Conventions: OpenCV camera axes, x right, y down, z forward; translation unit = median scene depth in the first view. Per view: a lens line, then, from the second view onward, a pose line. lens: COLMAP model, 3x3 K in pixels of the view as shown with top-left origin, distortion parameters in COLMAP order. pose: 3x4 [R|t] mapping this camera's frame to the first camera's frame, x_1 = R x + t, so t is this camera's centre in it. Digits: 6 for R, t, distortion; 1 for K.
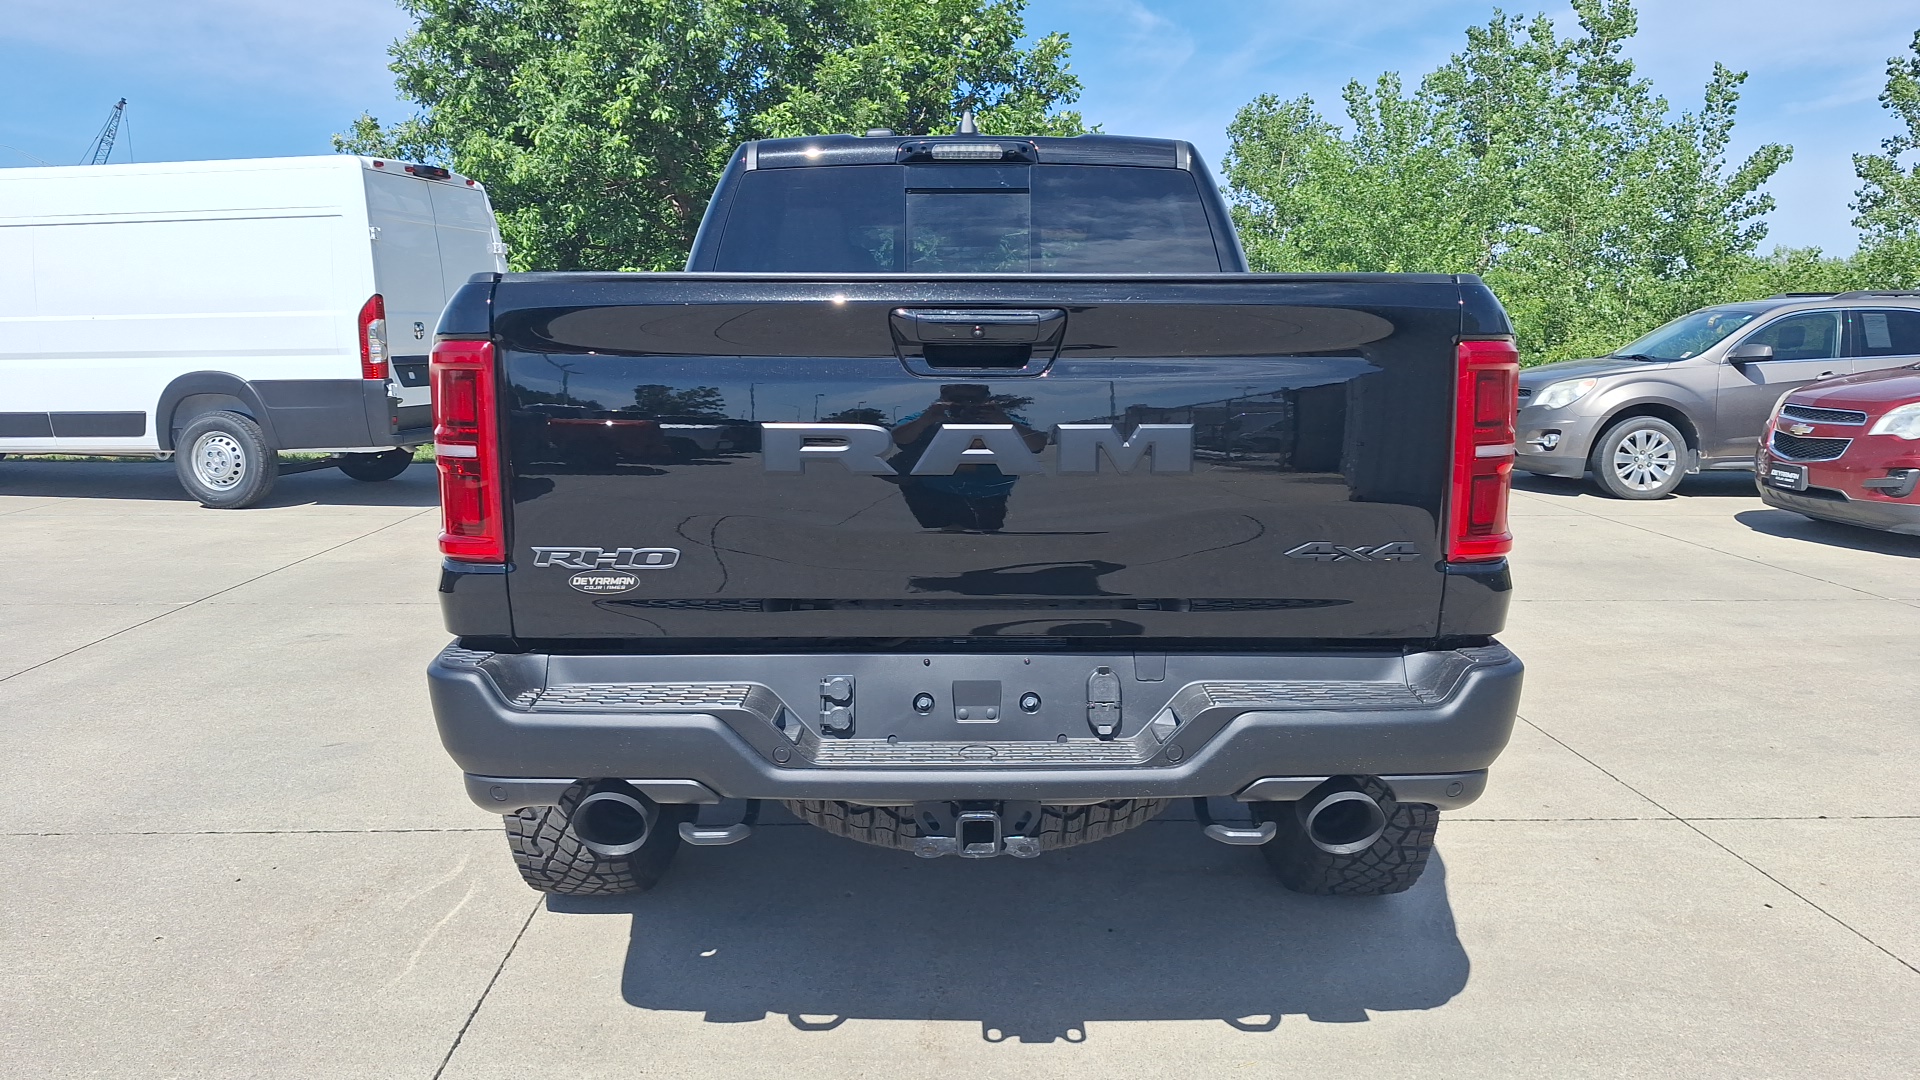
lens RADIAL K [[1353.1, 0, 962.3], [0, 1353.1, 531.8], [0, 0, 1]] dist [0.043495, -0.054326]
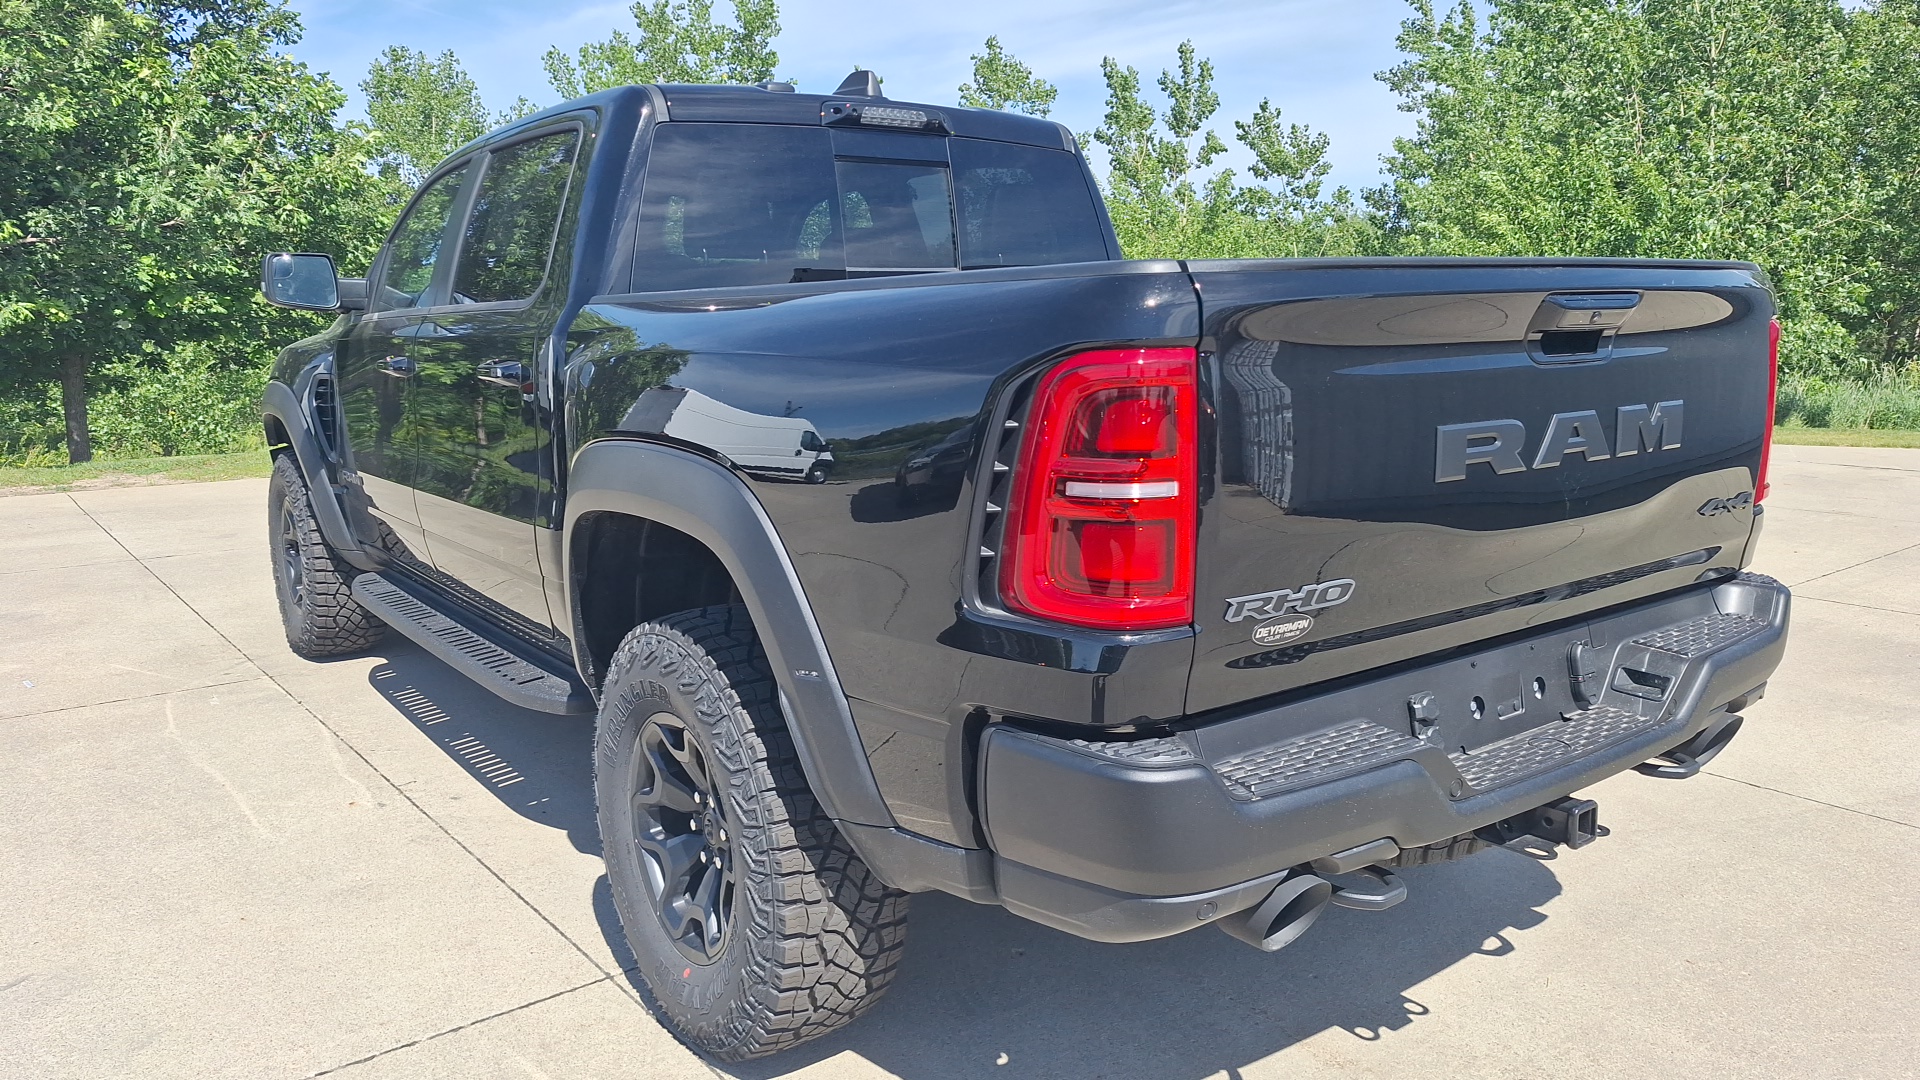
lens RADIAL K [[1353.1, 0, 985.3], [0, 1353.1, 541.2], [0, 0, 1]] dist [0.043495, -0.054326]
pose [[0.795706, -0.112299, 0.595181, -0.653827], [0.098787, 0.993565, 0.055397, -0.058866], [-0.597573, 0.014716, 0.801680, 0.322199]]
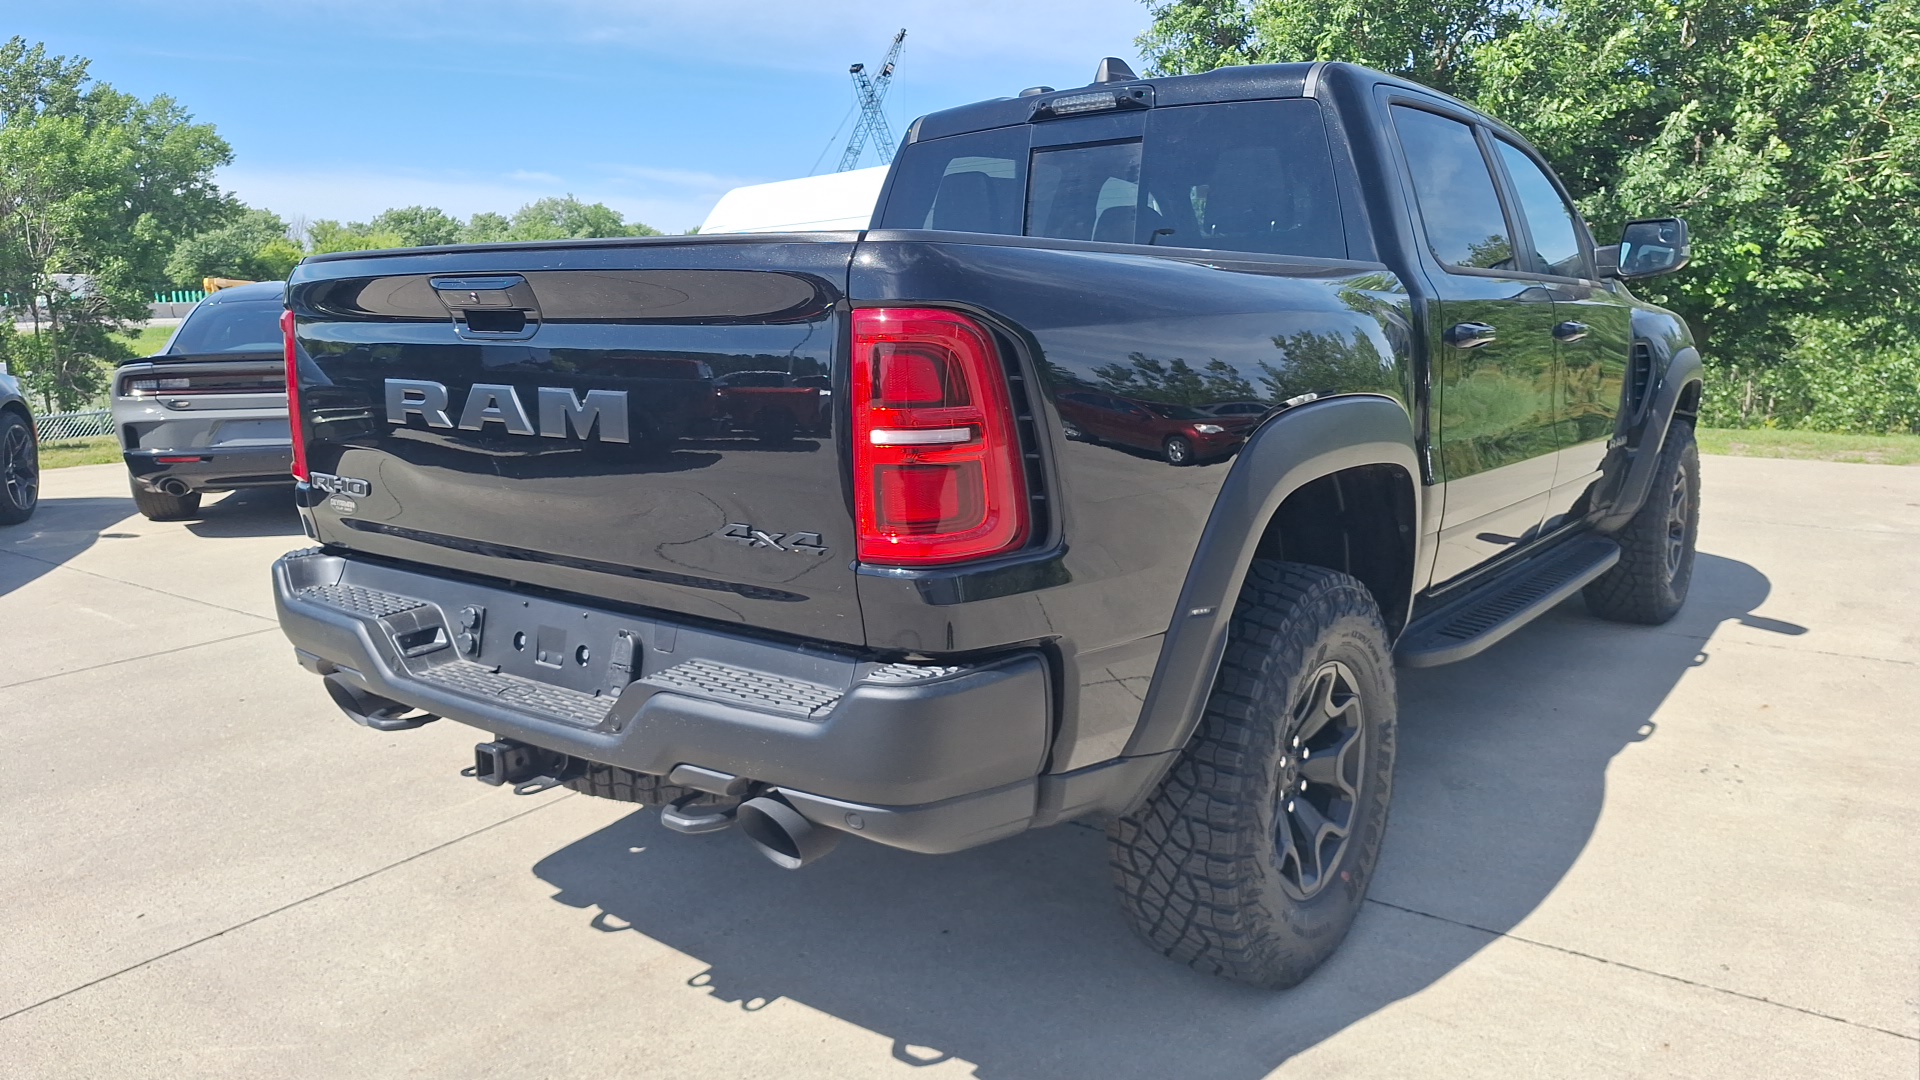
lens RADIAL K [[1353.1, 0, 925.0], [0, 1353.1, 525.5], [0, 0, 1]] dist [0.043495, -0.054326]
pose [[0.787161, 0.094256, -0.609503, 0.665251], [-0.080404, 0.995502, 0.050108, -0.035213], [0.611484, 0.009564, 0.791199, 0.247954]]
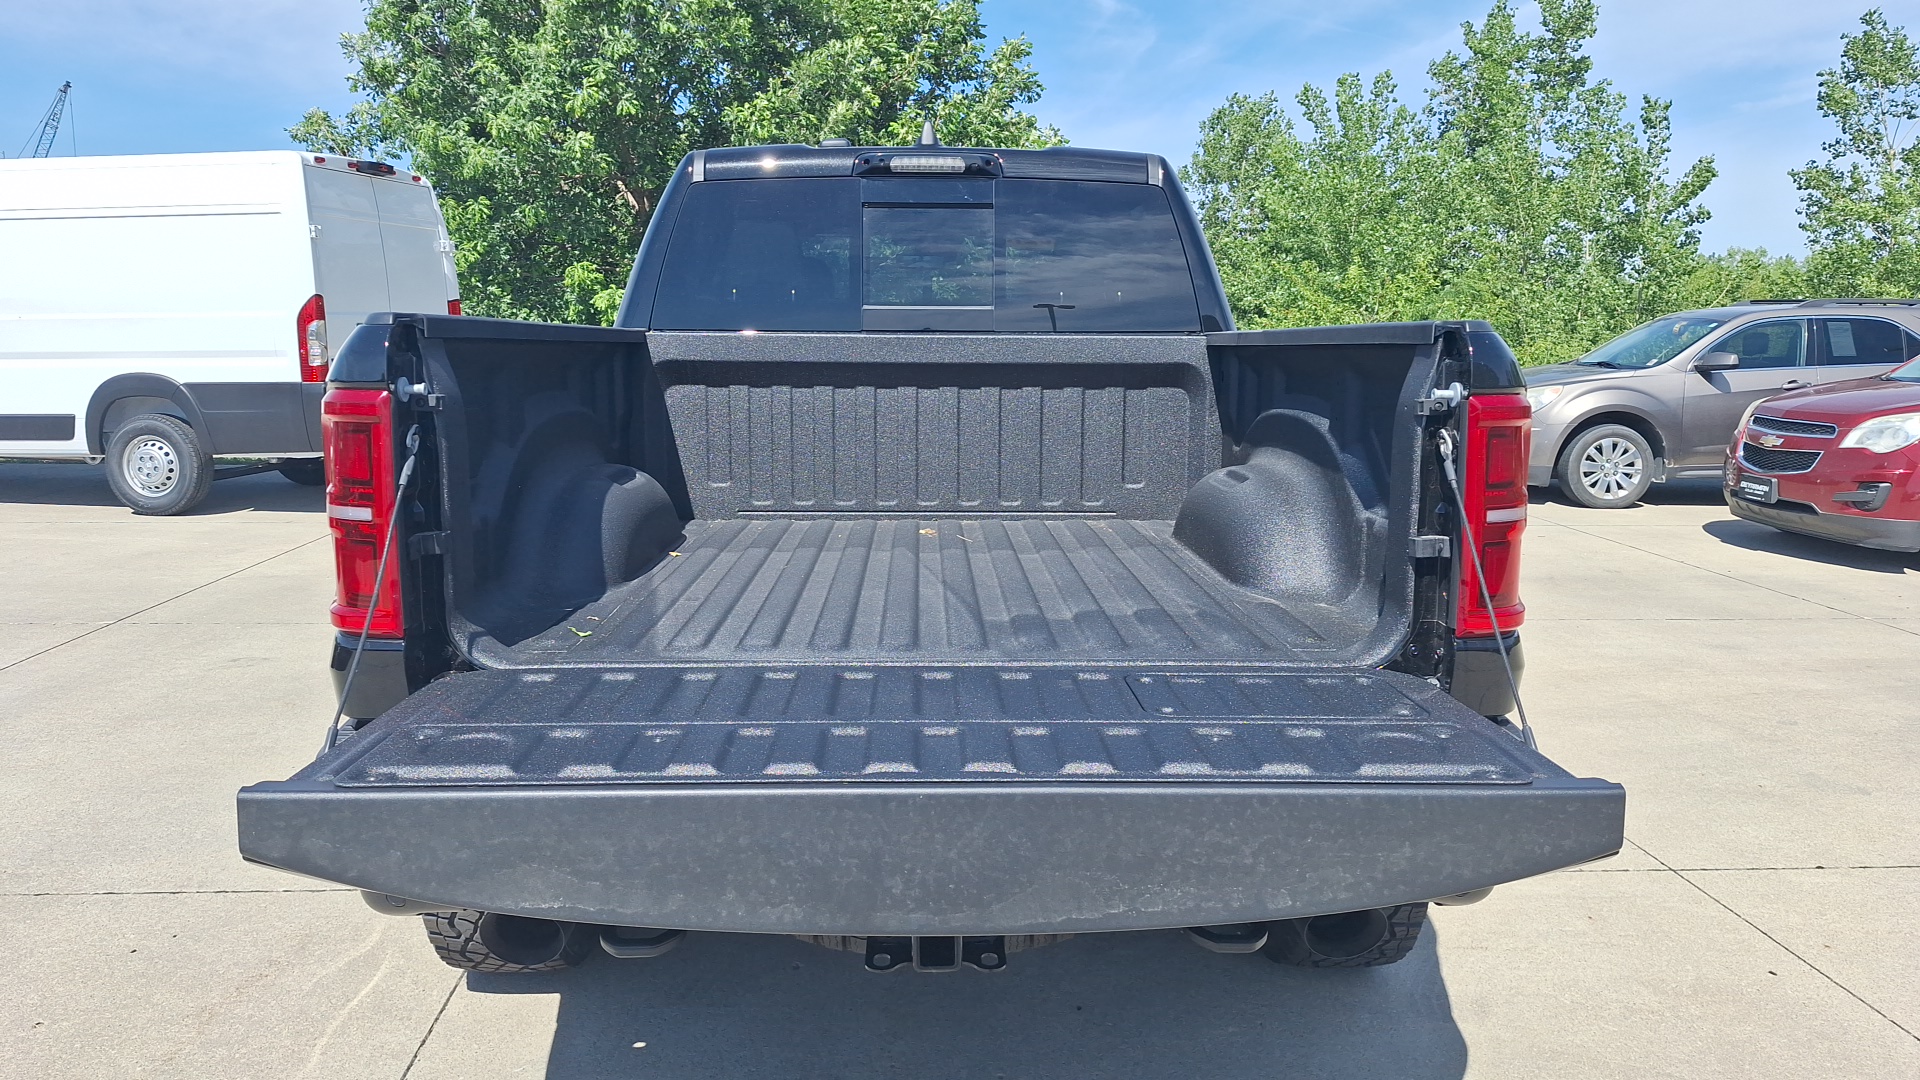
lens RADIAL K [[1353.1, 0, 951.7], [0, 1353.1, 519.5], [0, 0, 1]] dist [0.043495, -0.054326]
pose [[0.999768, 0.003013, 0.021324, 0.001280], [-0.002927, 0.999987, -0.004093, -0.037115], [-0.021336, 0.004030, 0.999764, 0.072231]]
